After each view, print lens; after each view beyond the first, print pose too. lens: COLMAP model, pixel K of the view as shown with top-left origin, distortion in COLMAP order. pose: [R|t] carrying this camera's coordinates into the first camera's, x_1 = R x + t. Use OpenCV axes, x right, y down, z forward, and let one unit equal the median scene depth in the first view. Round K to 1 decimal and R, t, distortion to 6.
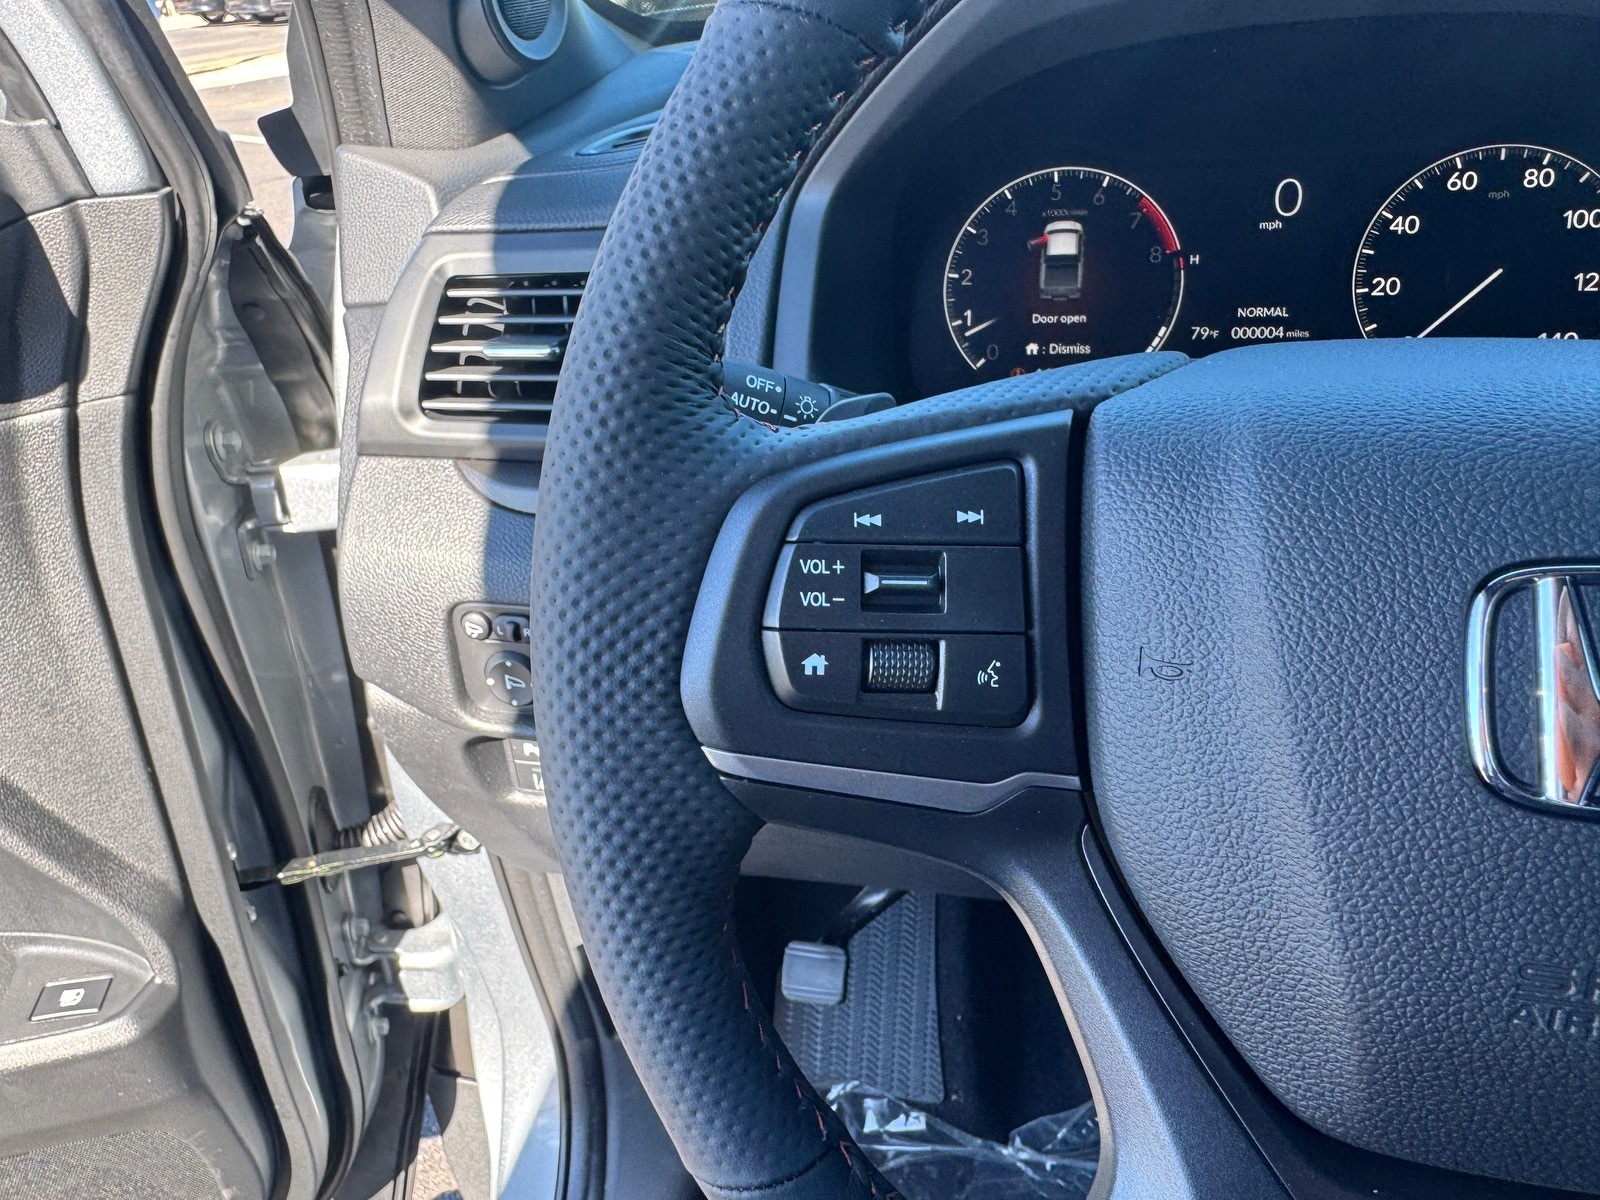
lens RADIAL K [[1158.5, 0, 701.0], [0, 1158.5, 598.3], [0, 0, 1]] dist [0.002626, -0.001875]
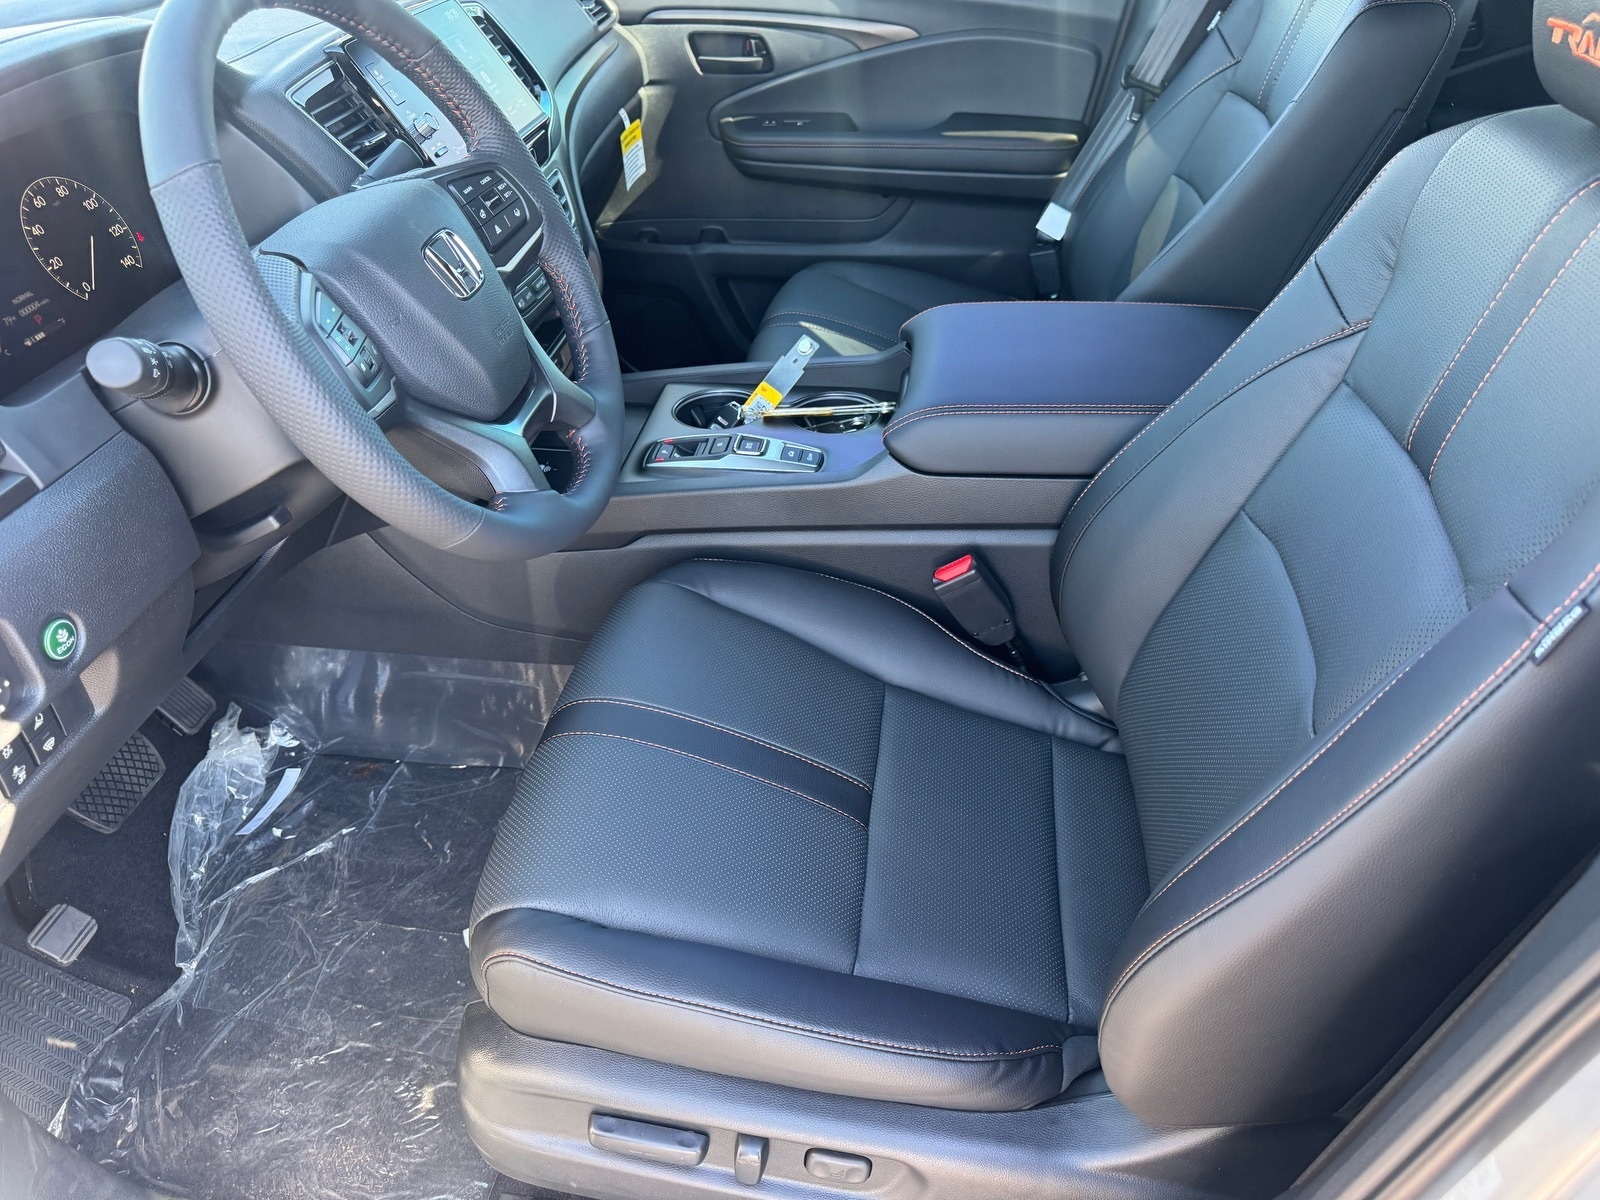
lens RADIAL K [[1174.0, 0, 800.0], [0, 1174.0, 600.0], [0, 0, 1]] dist [0.040451, -0.078595]
pose [[-0.097440, -0.498900, 0.861165, -2.575088], [0.521208, 0.711556, 0.471201, -0.292689], [-0.847849, 0.494760, 0.190697, -0.130989]]
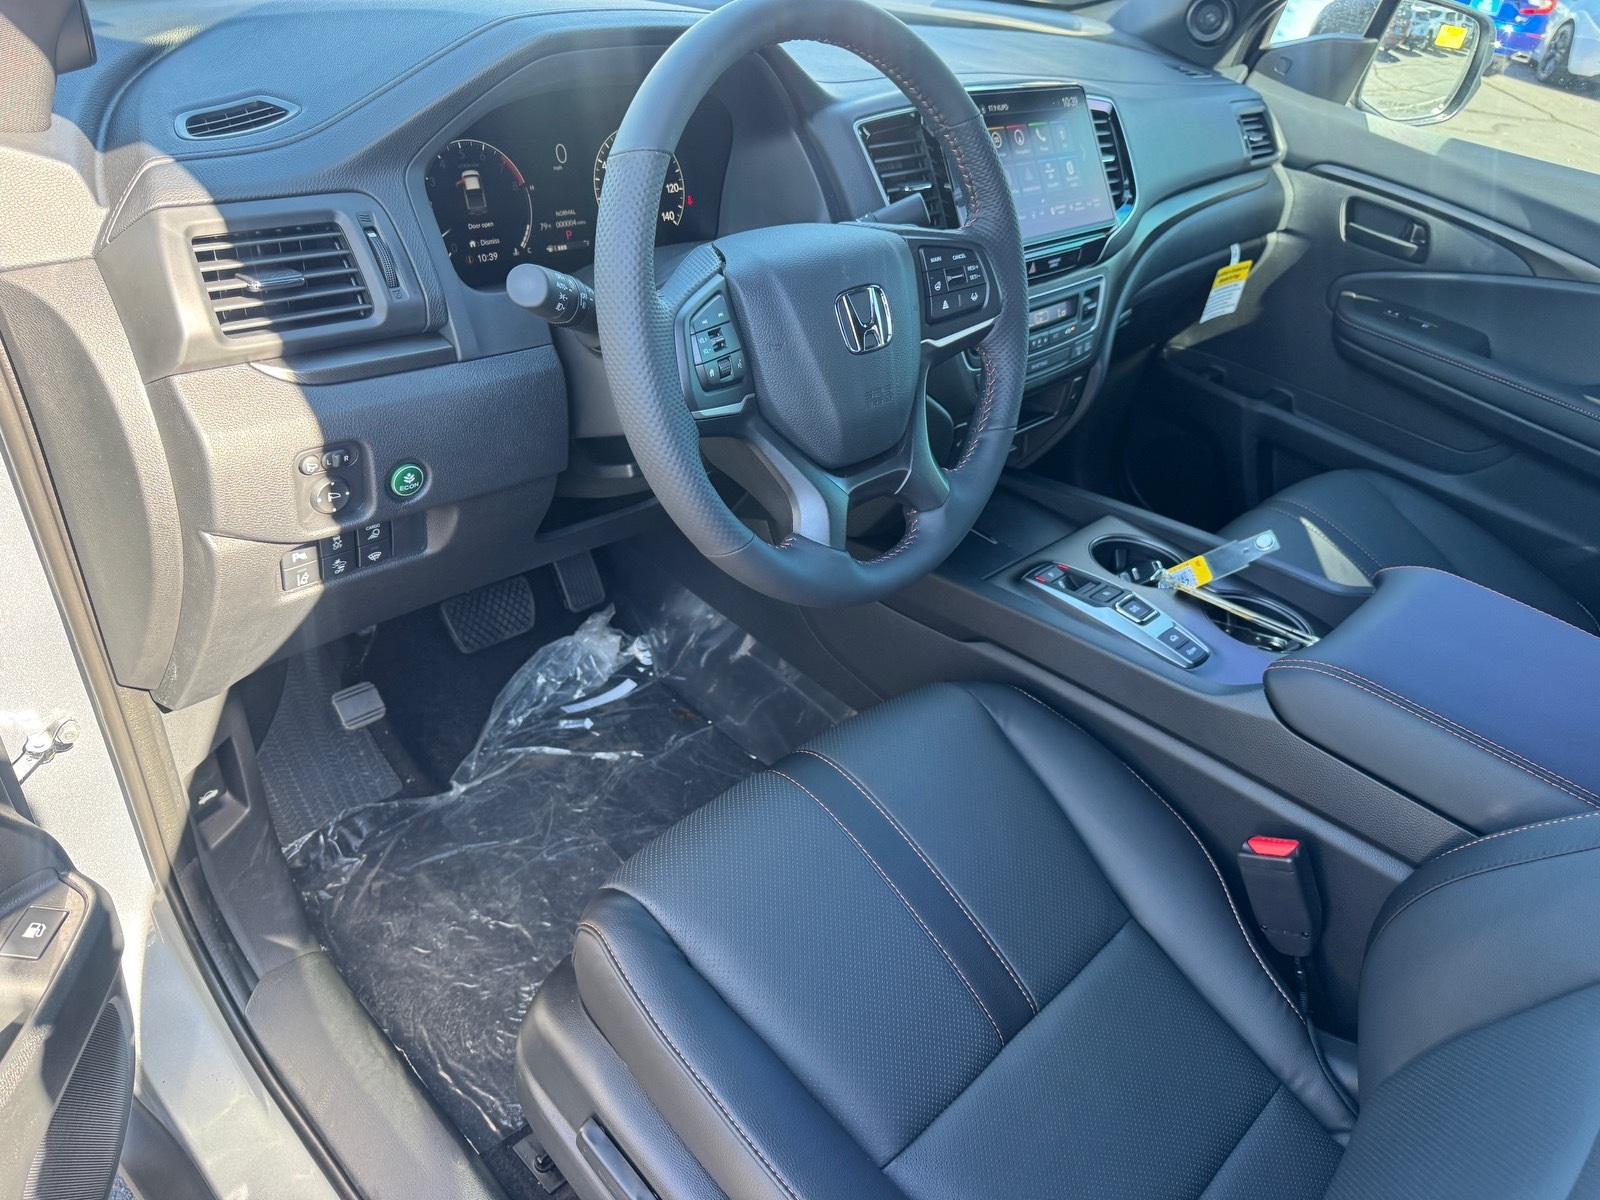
lens RADIAL K [[1167.7, 0, 788.9], [0, 1167.7, 588.7], [0, 0, 1]] dist [0.080248, -0.162463]
pose [[0.487431, -0.343361, 0.802816, -2.277871], [0.257213, 0.935102, 0.243772, -0.075567], [-0.834417, 0.087673, 0.544115, -0.697899]]
